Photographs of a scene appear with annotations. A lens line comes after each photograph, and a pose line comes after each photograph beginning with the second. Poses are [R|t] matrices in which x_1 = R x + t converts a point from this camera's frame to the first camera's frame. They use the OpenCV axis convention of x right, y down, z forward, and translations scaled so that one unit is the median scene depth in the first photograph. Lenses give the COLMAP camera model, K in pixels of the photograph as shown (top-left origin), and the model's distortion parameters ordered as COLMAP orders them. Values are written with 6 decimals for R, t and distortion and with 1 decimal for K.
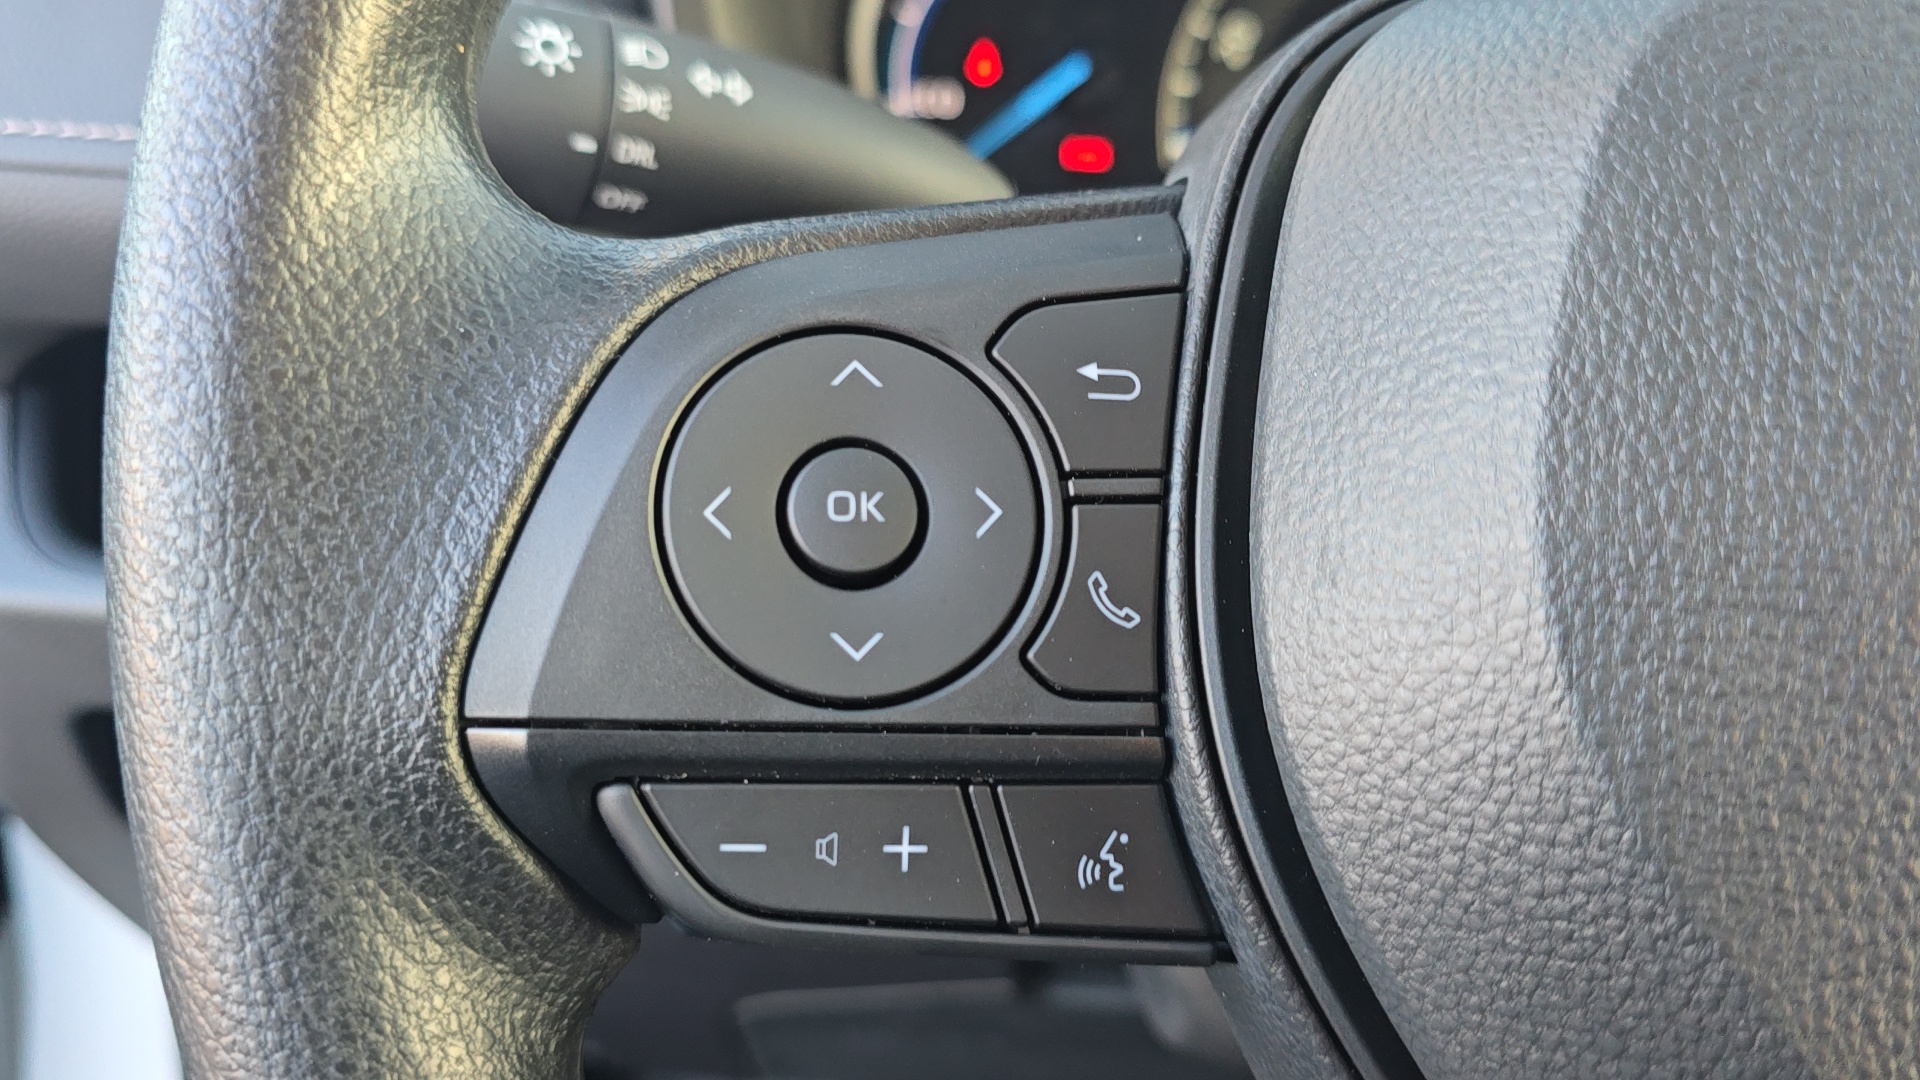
lens RADIAL K [[1686.0, 0, 964.7], [0, 1686.0, 582.5], [0, 0, 1]] dist [-0.039813, -0.002792]
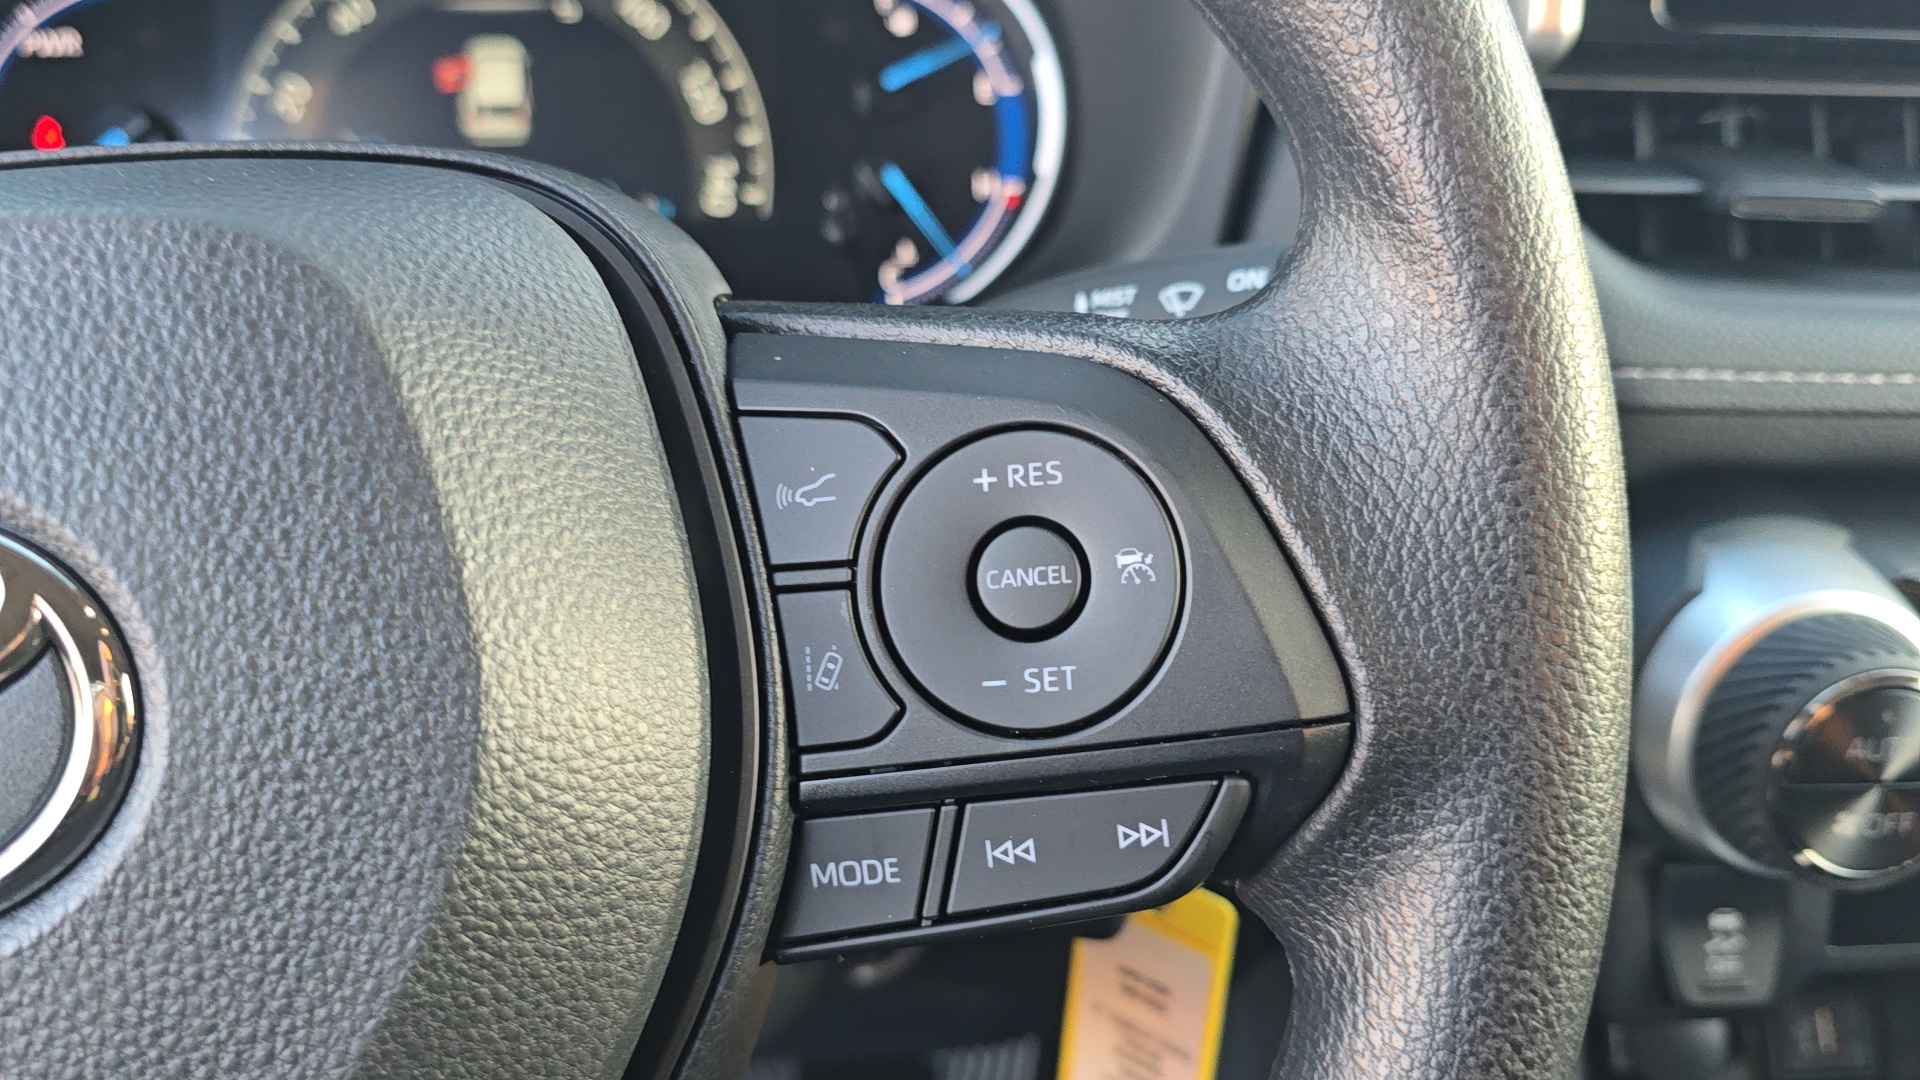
lens RADIAL K [[1686.0, 0, 964.7], [0, 1686.0, 582.5], [0, 0, 1]] dist [-0.039813, -0.002792]
pose [[0.994478, -0.079326, 0.068710, 1.387392], [0.075286, 0.995384, 0.059527, -0.144823], [-0.073115, -0.054025, 0.995859, -0.270883]]
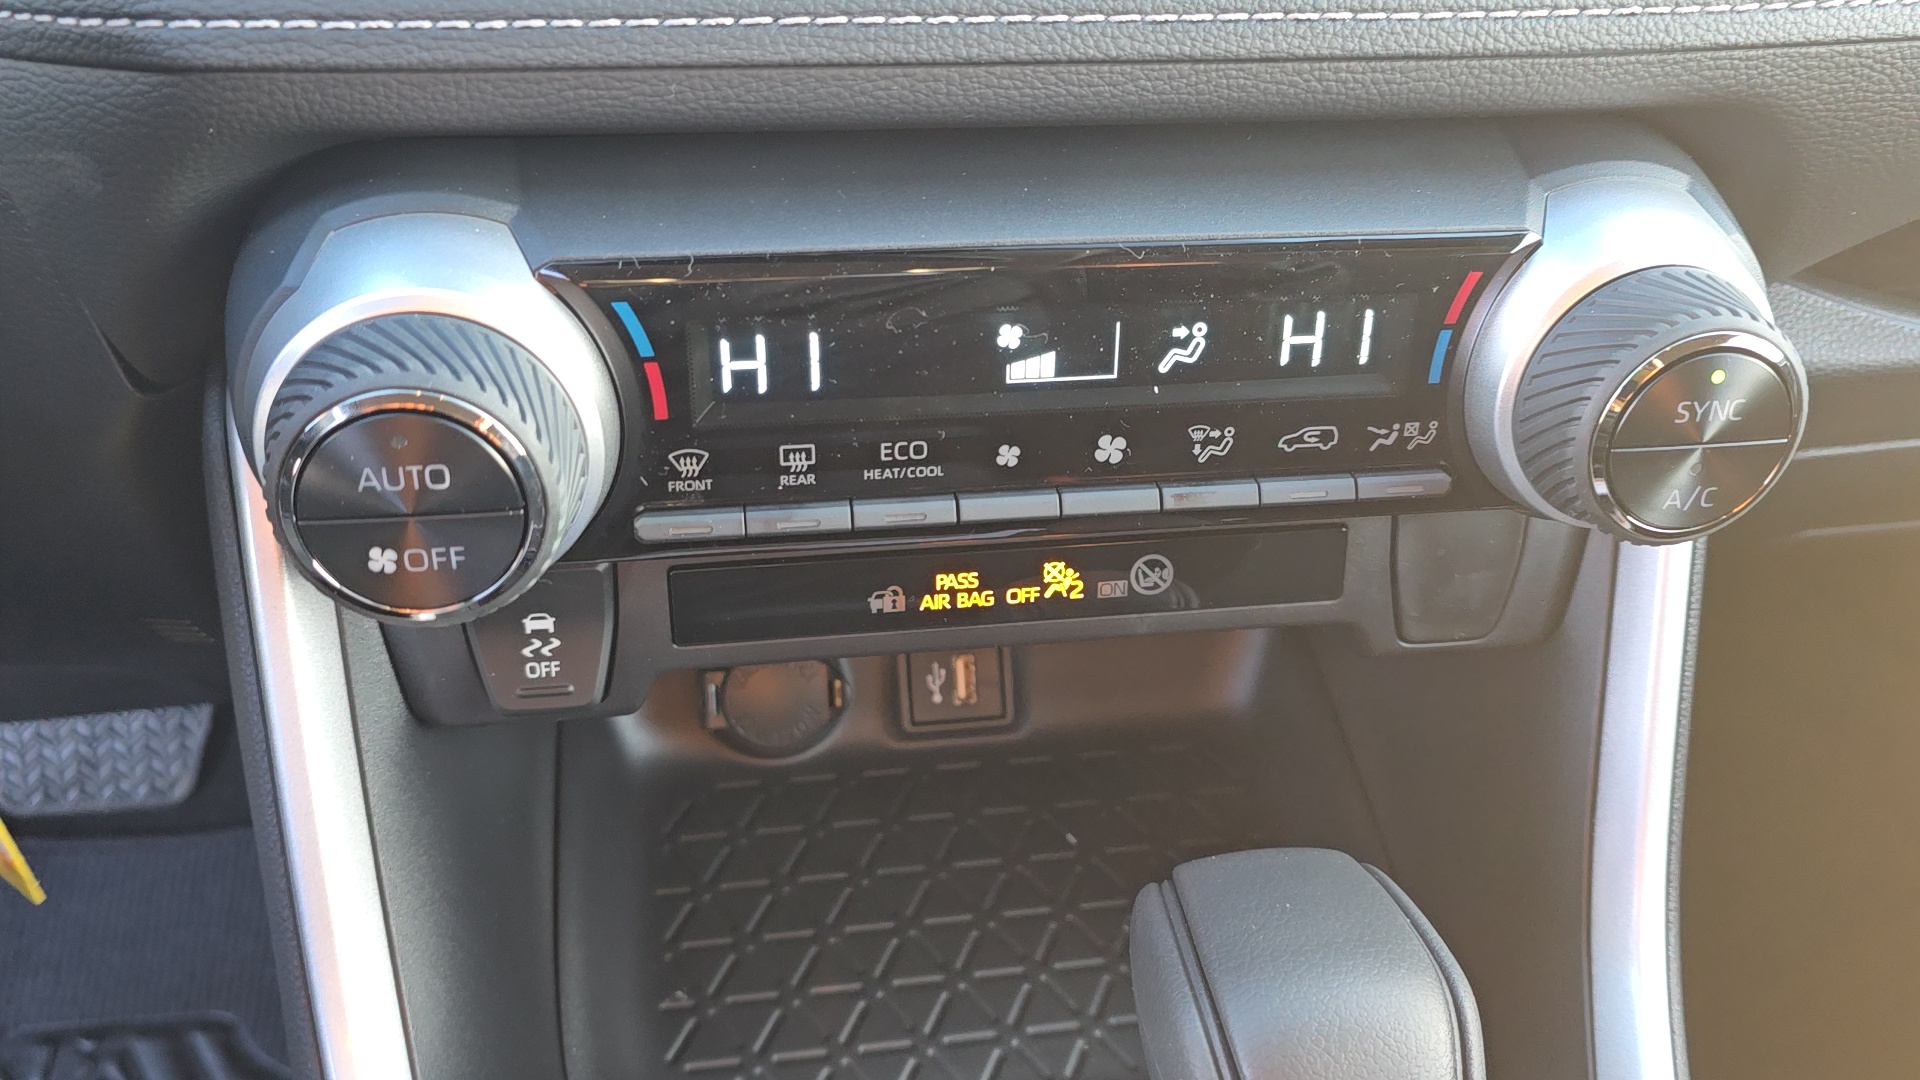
lens RADIAL K [[1598.1, 0, 960.0], [0, 1598.1, 540.0], [0, 0, 1]] dist [-0.001640, 0.003049]
pose [[0.984206, -0.121374, 0.128869, 2.823380], [0.078692, 0.952041, 0.295678, -0.134843], [-0.158576, -0.280867, 0.946556, -0.078169]]
